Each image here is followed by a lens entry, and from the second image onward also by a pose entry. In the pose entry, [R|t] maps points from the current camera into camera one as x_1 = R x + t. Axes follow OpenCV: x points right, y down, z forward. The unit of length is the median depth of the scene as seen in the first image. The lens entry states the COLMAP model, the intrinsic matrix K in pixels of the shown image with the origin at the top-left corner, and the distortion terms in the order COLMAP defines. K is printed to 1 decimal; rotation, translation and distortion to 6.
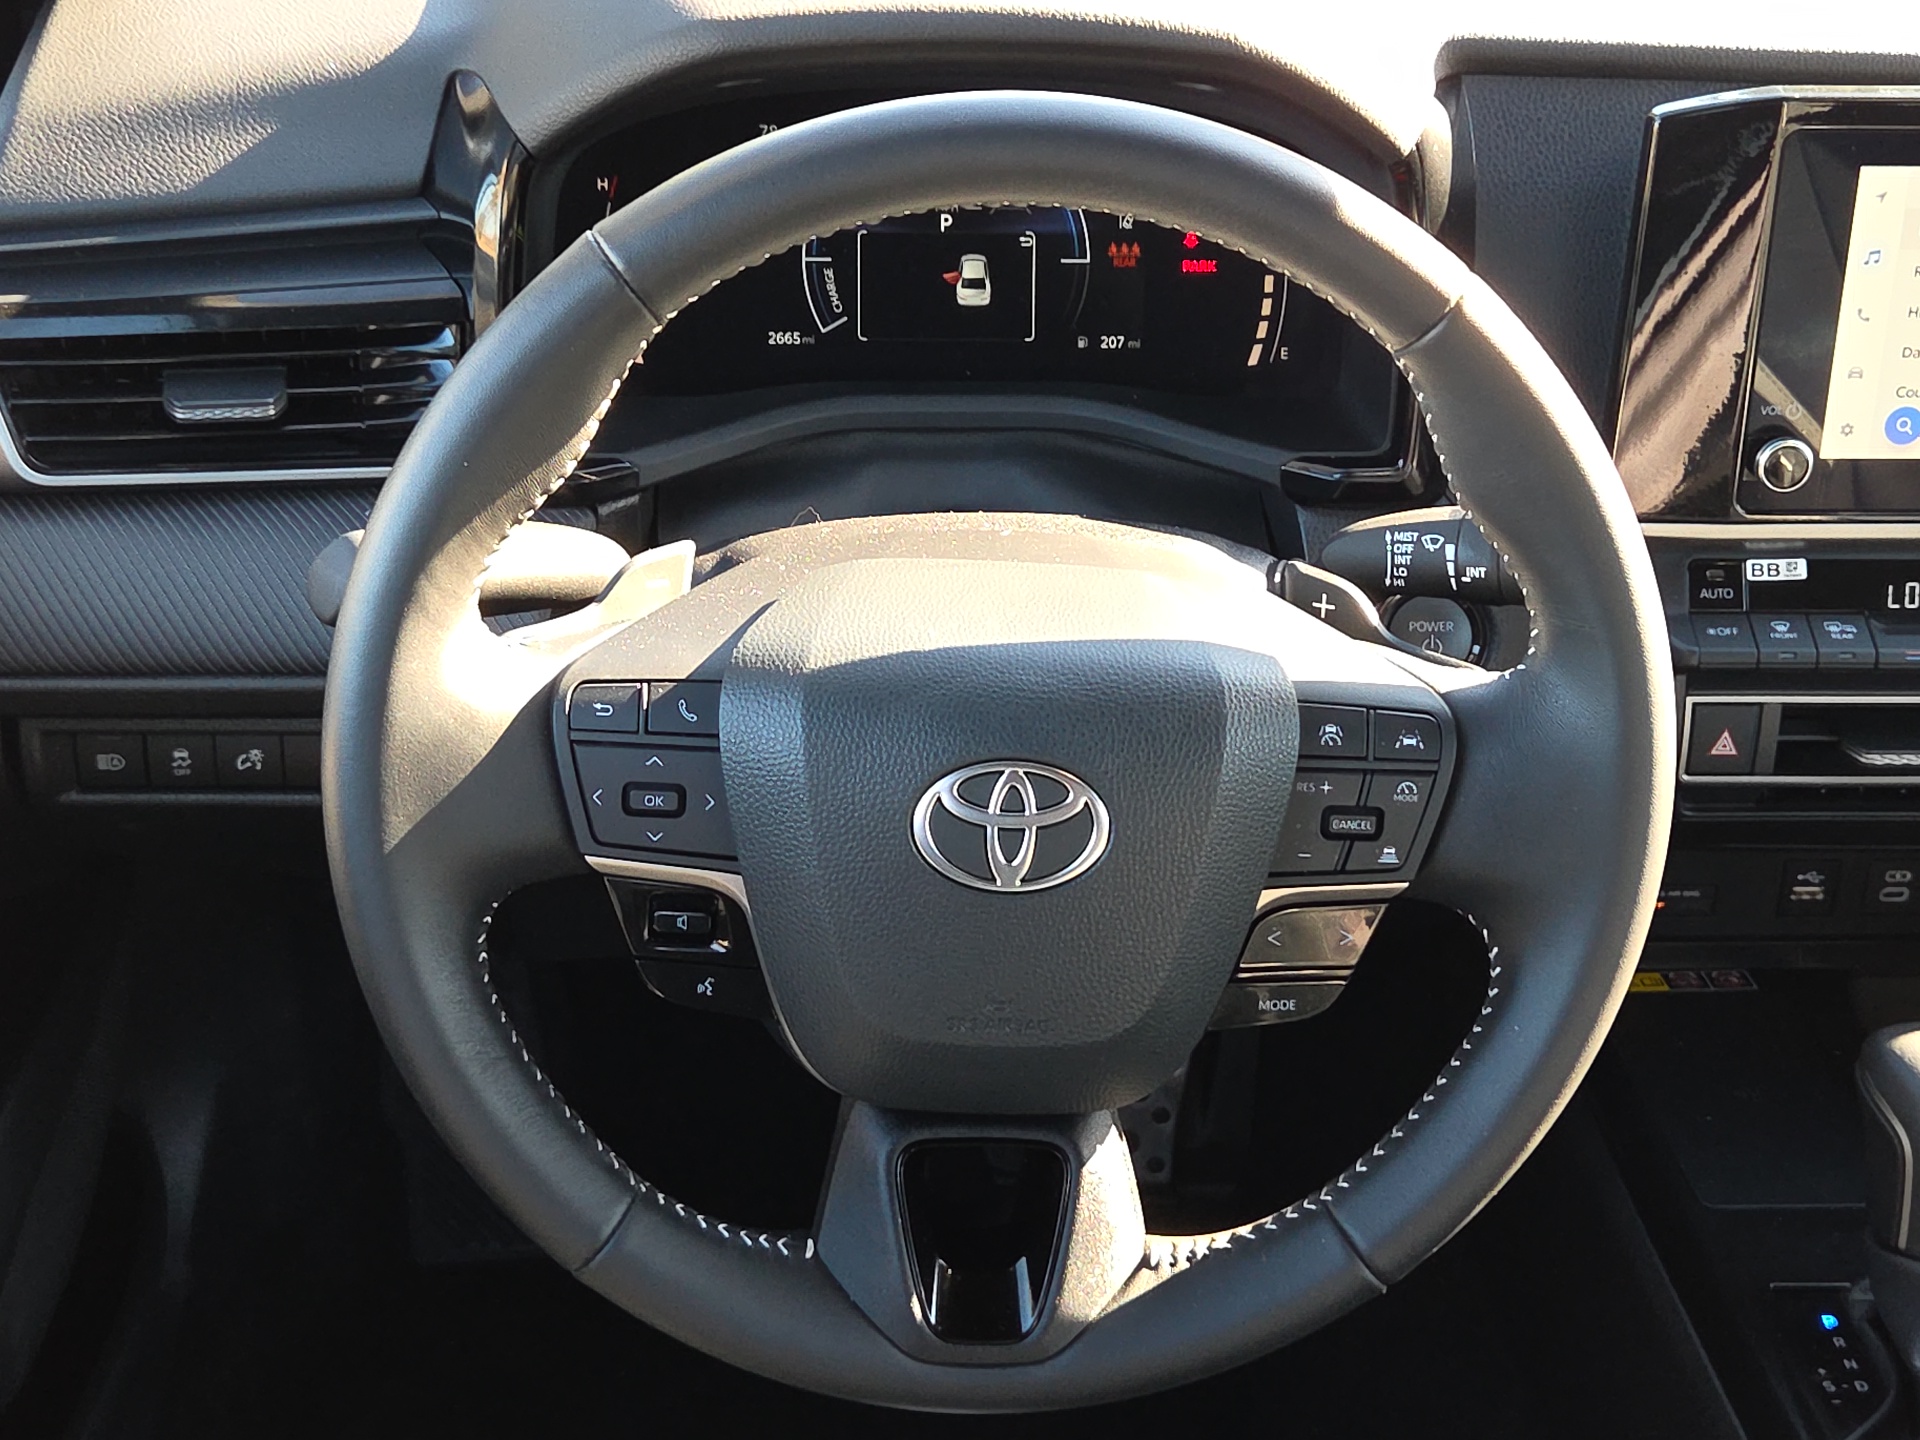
lens RADIAL K [[2790.9, 0, 992.8], [0, 2790.9, 682.5], [0, 0, 1]] dist [0.081179, 0.000000]
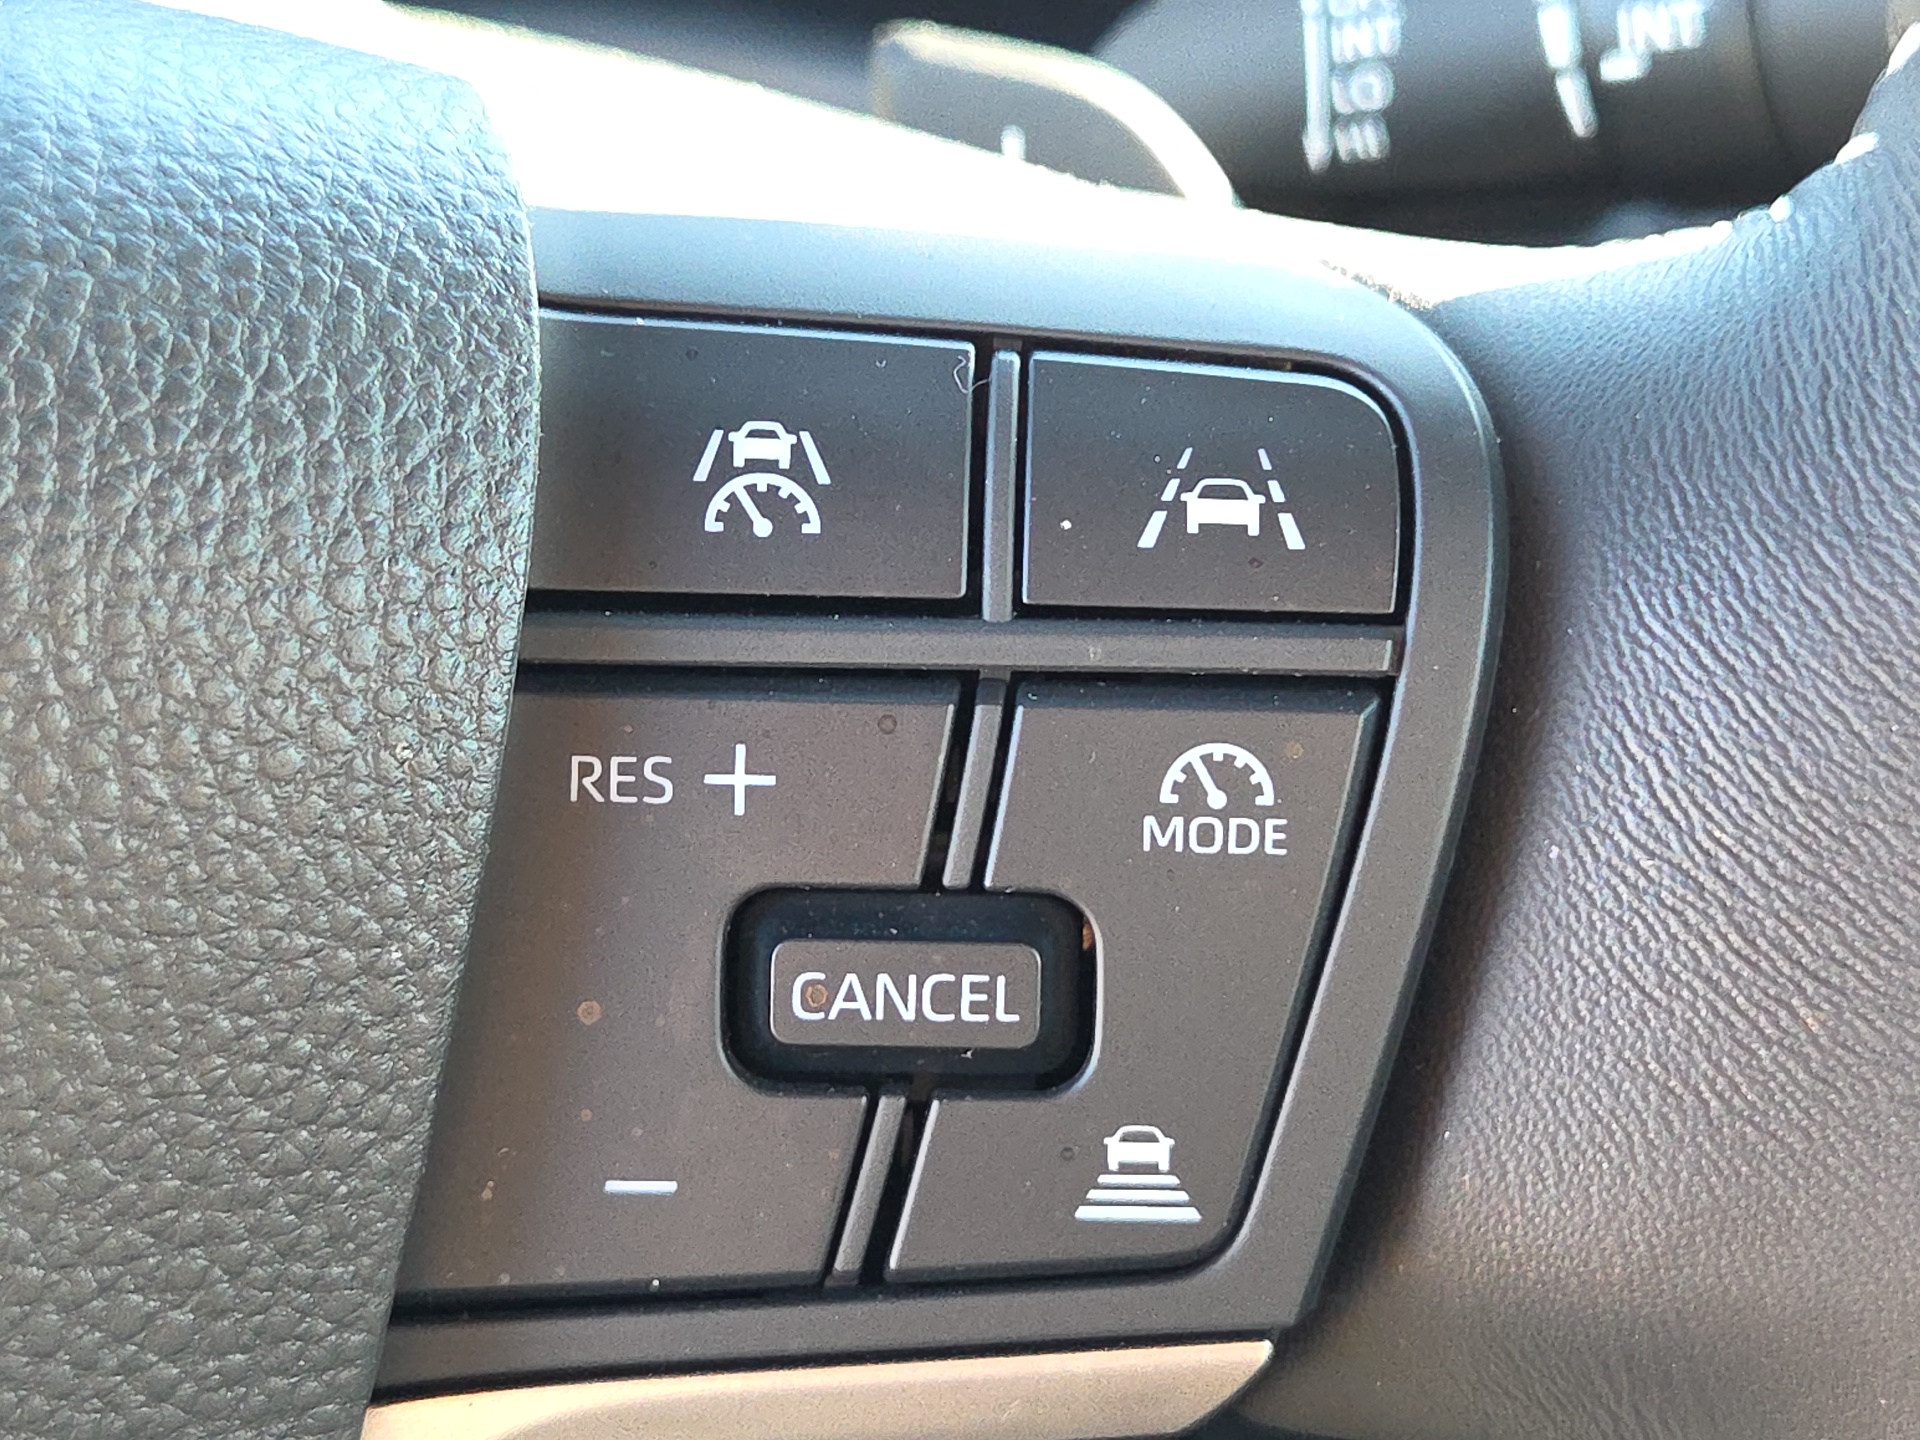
lens RADIAL K [[3587.5, 0, 964.9], [0, 3587.5, 712.5], [0, 0, 1]] dist [0.063451, 0.000000]
pose [[0.996315, -0.032009, -0.079571, 0.116537], [0.019498, 0.987987, -0.153305, 0.052274], [0.083523, 0.151189, 0.984970, 0.603854]]
